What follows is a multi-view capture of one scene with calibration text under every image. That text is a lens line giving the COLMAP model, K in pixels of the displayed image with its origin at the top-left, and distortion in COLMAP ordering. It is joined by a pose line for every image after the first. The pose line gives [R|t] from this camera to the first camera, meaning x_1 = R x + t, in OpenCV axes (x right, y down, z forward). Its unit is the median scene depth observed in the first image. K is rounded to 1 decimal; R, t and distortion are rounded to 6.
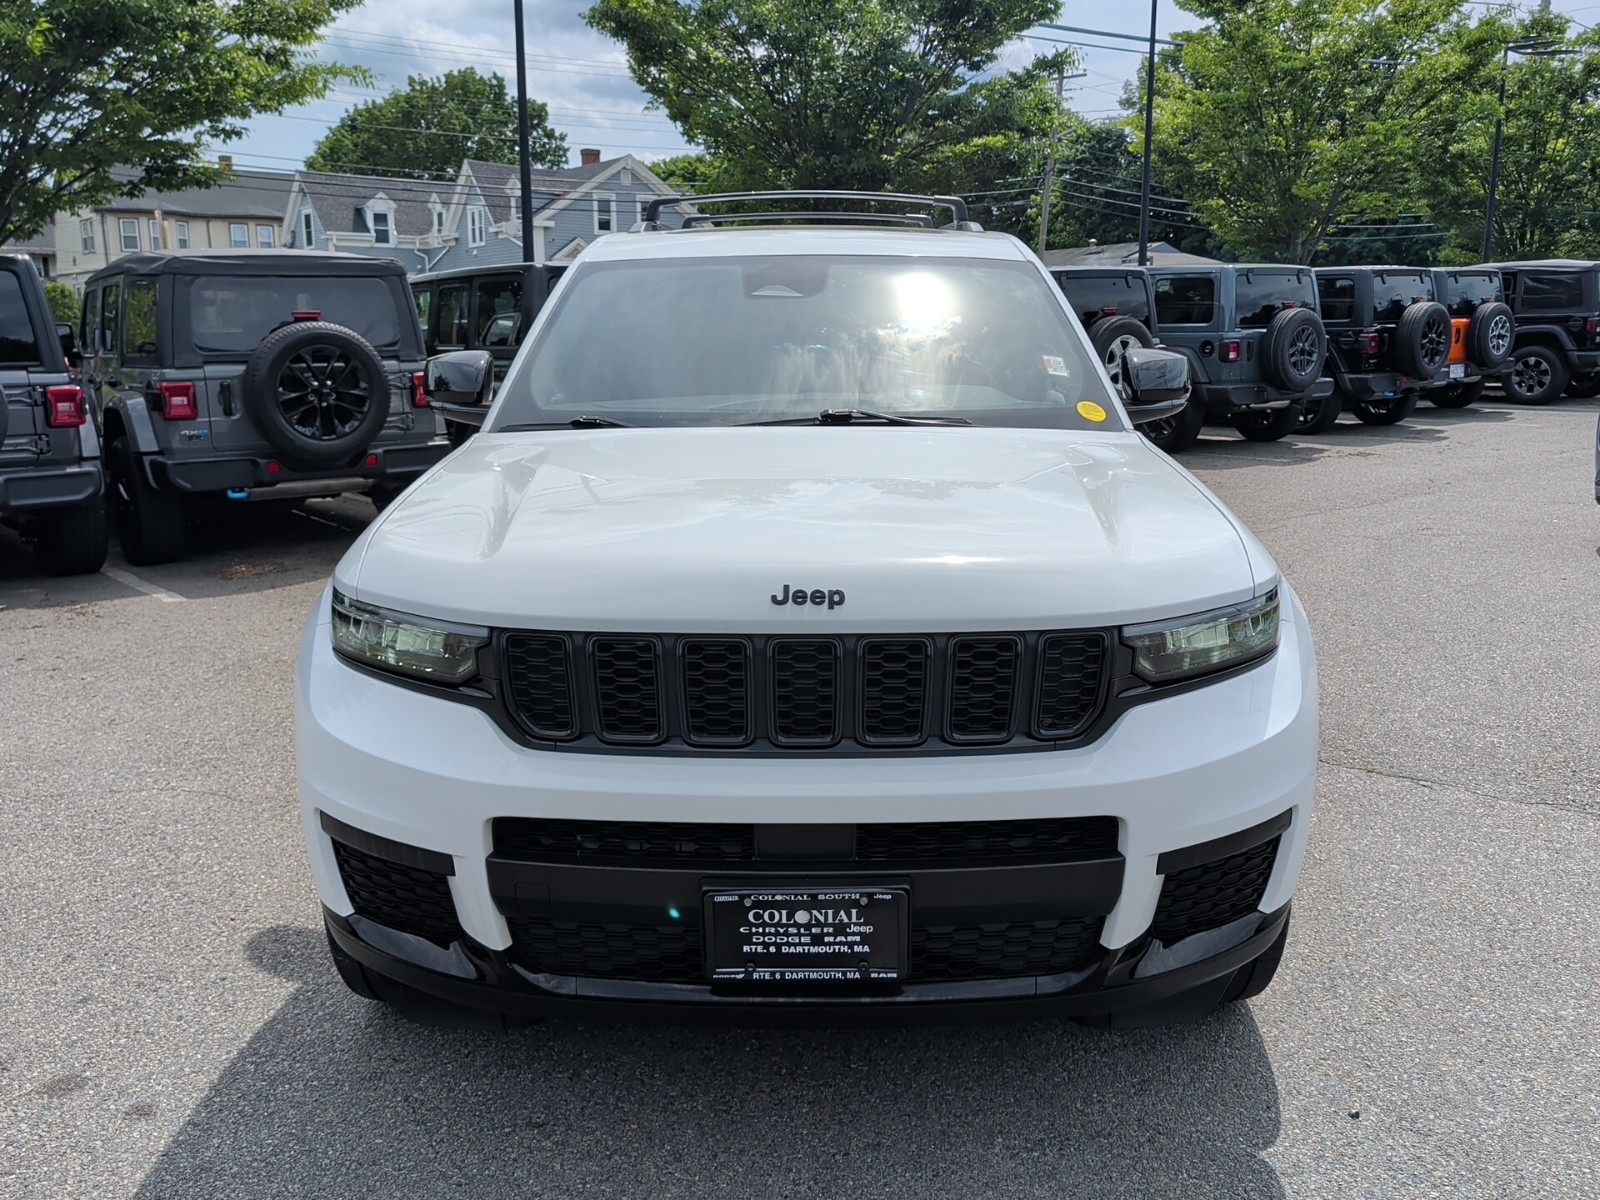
lens RADIAL K [[1388.0, 0, 800.0], [0, 1388.0, 600.0], [0, 0, 1]] dist [0.020128, 0.003584]
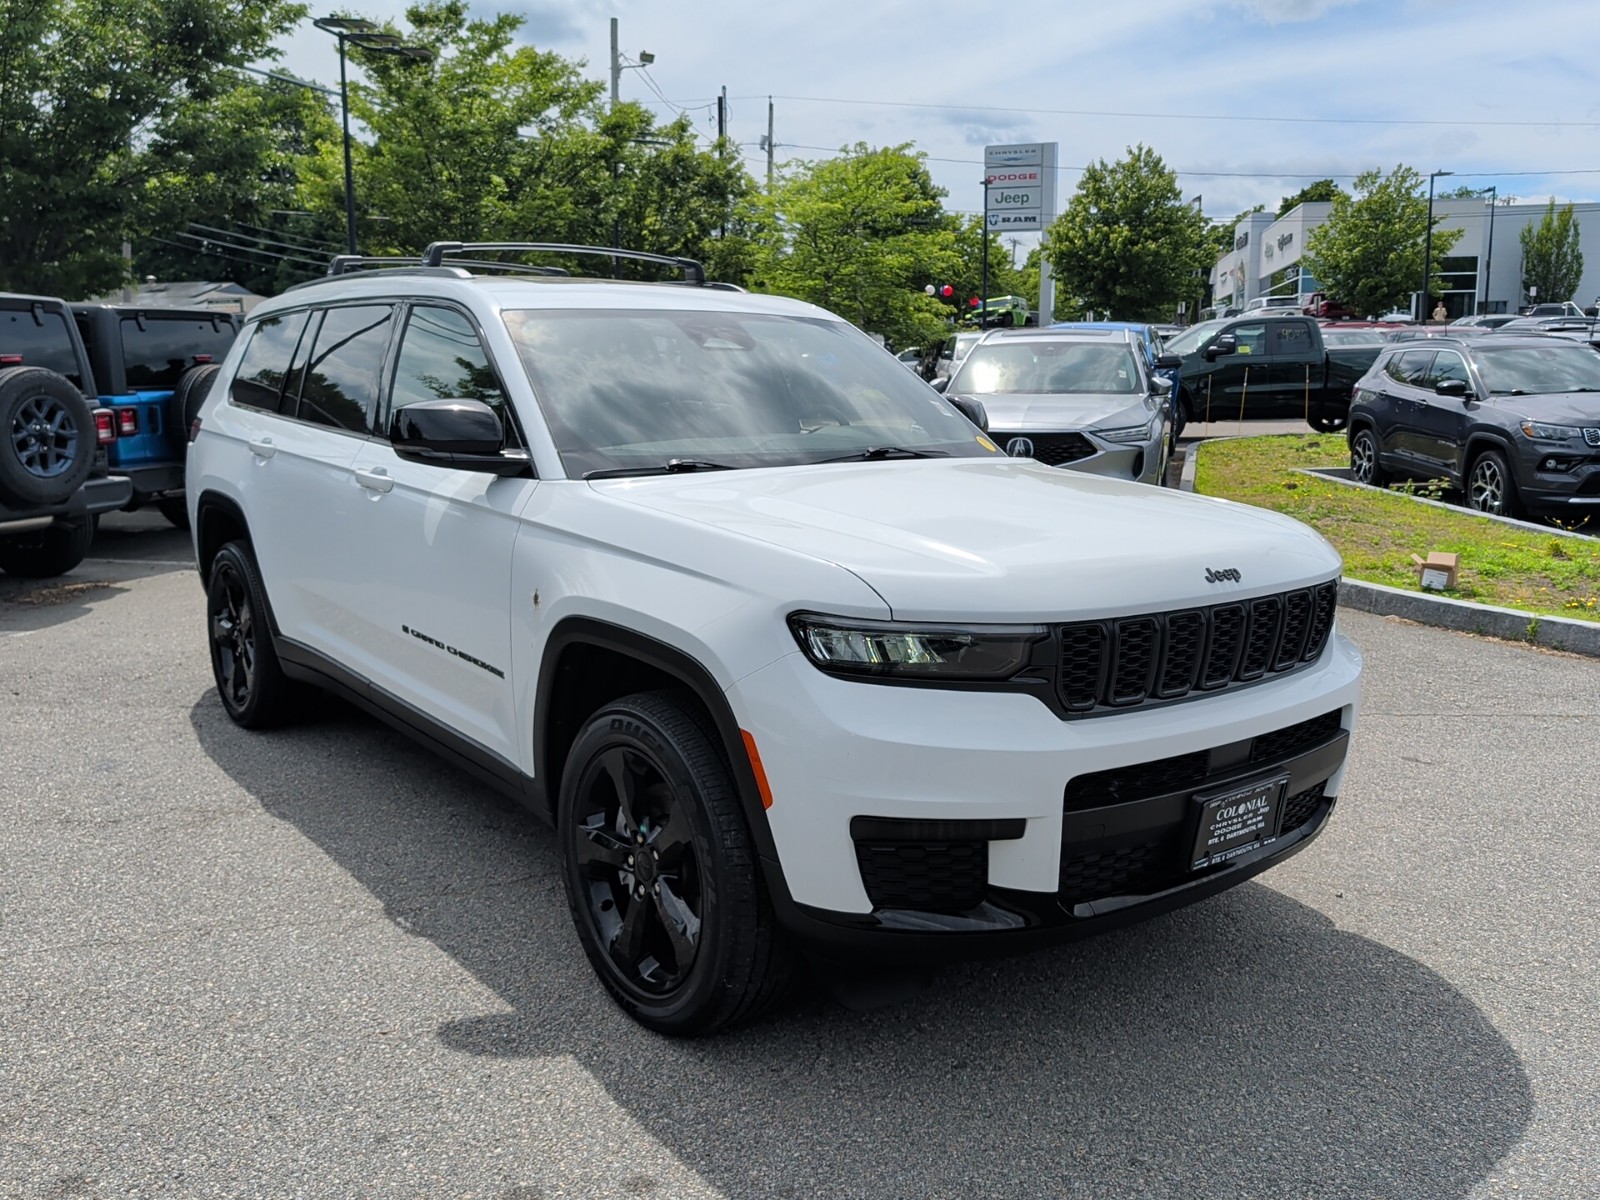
lens RADIAL K [[1368.8, 0, 806.0], [0, 1368.8, 623.9], [0, 0, 1]] dist [0.090154, -0.168602]
pose [[0.781190, -0.111471, 0.614261, -1.065829], [0.118892, 0.992486, 0.028907, -0.039129], [-0.612868, 0.050448, 0.788573, 0.171991]]
